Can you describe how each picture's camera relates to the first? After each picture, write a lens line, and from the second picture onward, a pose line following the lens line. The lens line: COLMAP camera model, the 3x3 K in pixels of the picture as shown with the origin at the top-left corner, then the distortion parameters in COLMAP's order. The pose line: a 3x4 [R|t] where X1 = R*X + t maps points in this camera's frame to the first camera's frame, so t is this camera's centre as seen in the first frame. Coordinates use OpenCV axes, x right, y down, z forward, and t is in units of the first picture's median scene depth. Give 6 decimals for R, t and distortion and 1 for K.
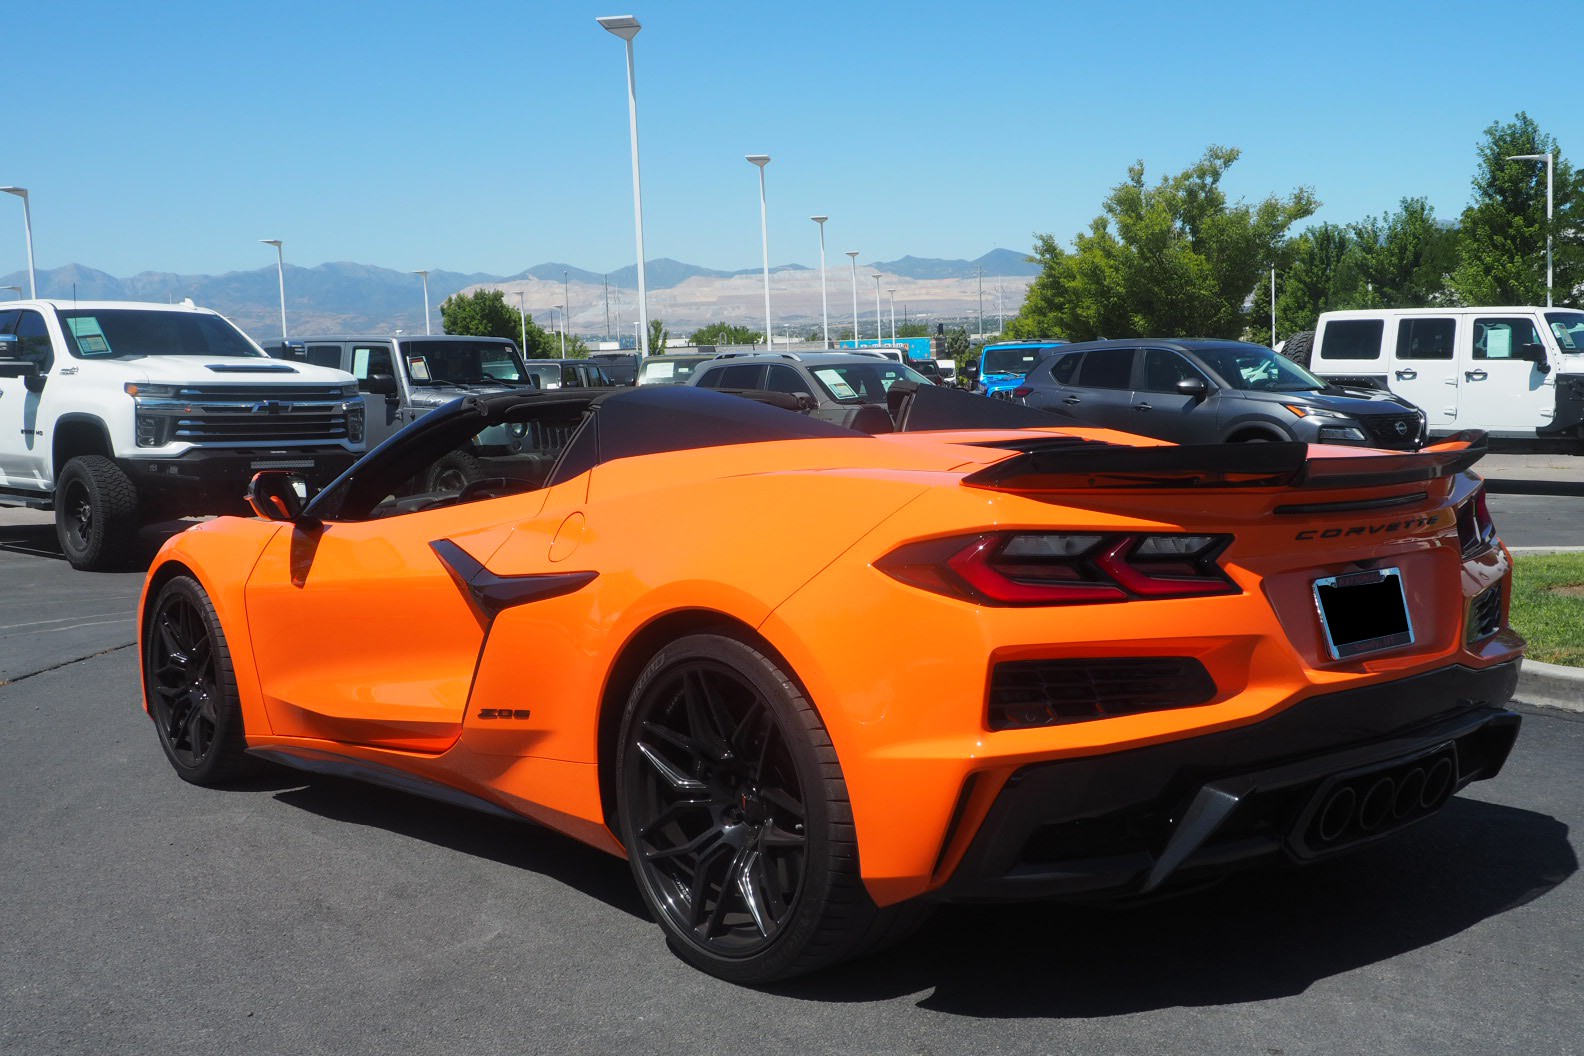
lens RADIAL K [[1743.1, 0, 792.0], [0, 1743.1, 528.0], [0, 0, 1]] dist [0.011292, -0.007730]
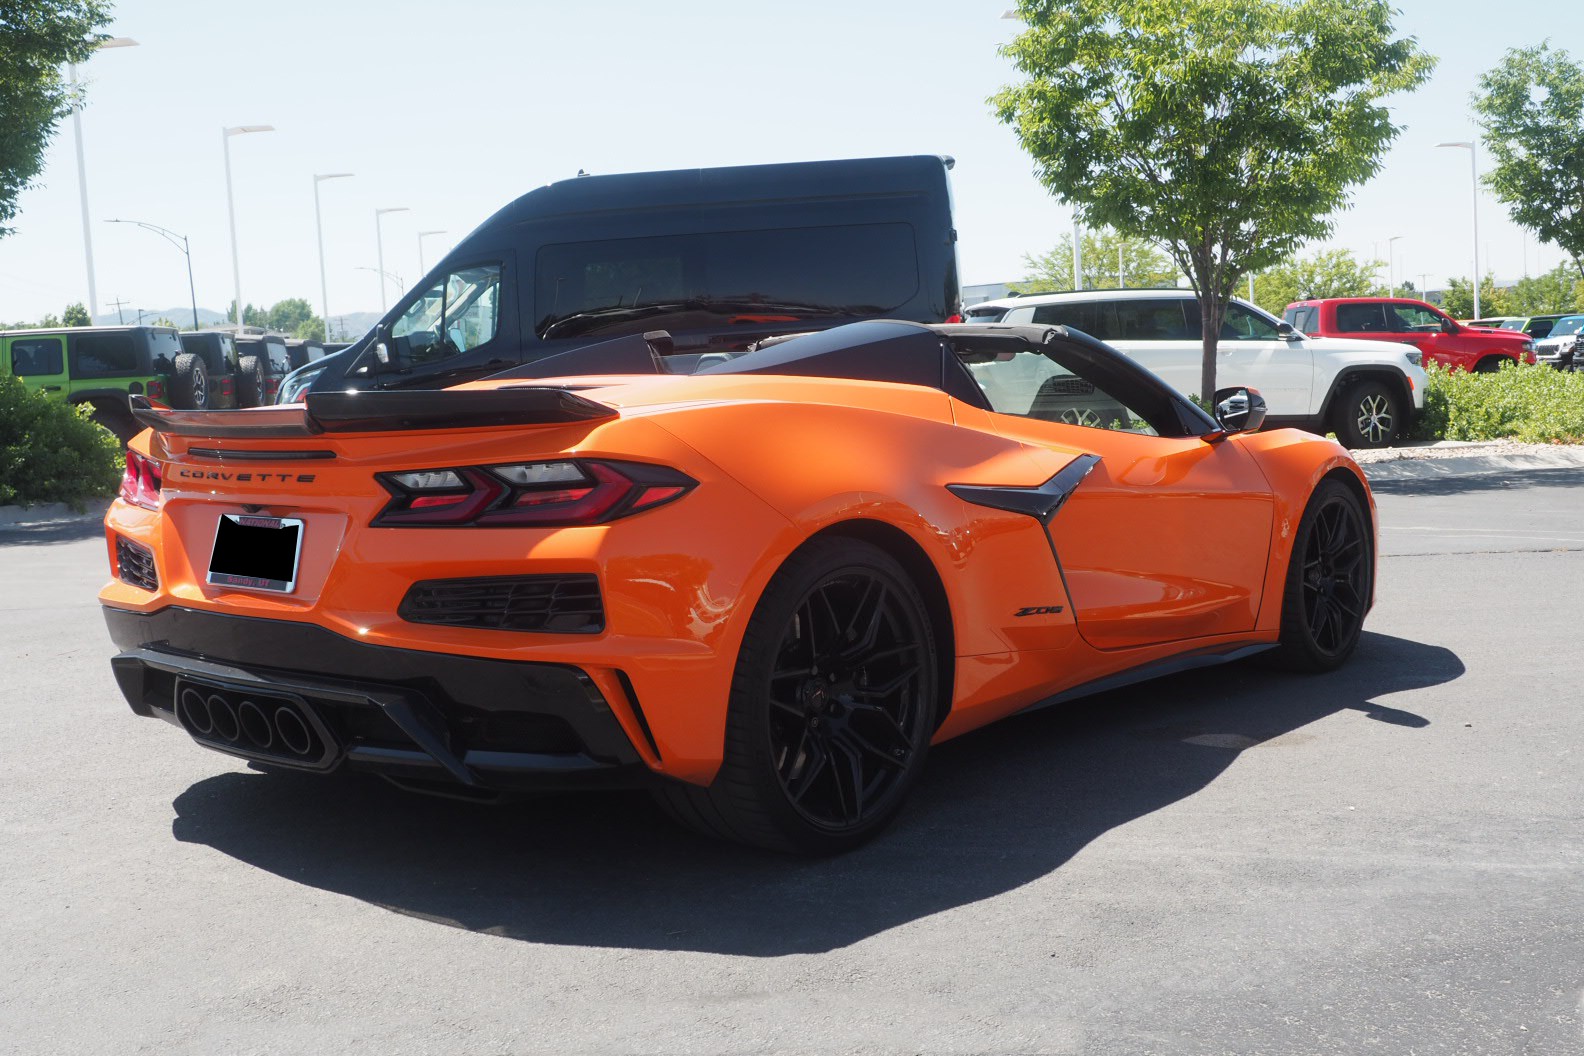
lens RADIAL K [[1743.1, 0, 792.0], [0, 1743.1, 528.0], [0, 0, 1]] dist [0.011292, -0.007730]
pose [[0.134869, 0.112863, -0.984415, 0.356518], [-0.050241, 0.992993, 0.106963, -0.025026], [0.989589, 0.035032, 0.139594, 0.287758]]
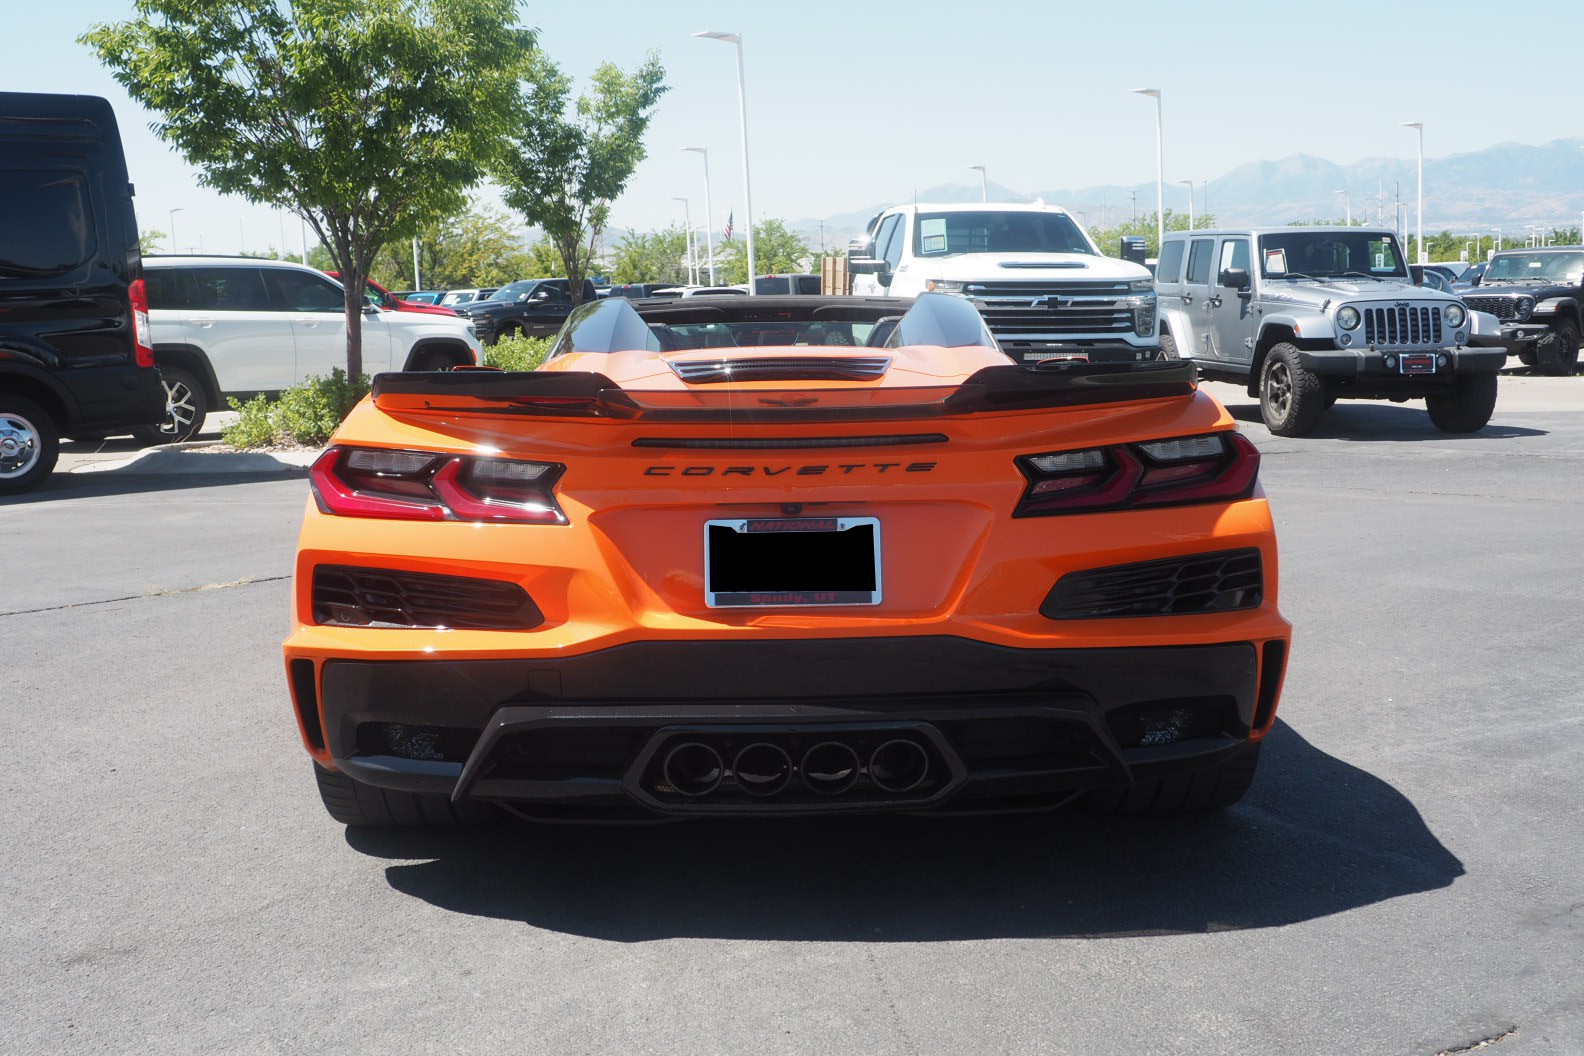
lens RADIAL K [[1743.1, 0, 792.0], [0, 1743.1, 528.0], [0, 0, 1]] dist [0.011292, -0.007730]
pose [[0.761032, 0.092341, -0.642109, 0.222274], [-0.050232, 0.995234, 0.083588, -0.011076], [0.646767, -0.031358, 0.762043, 0.075710]]
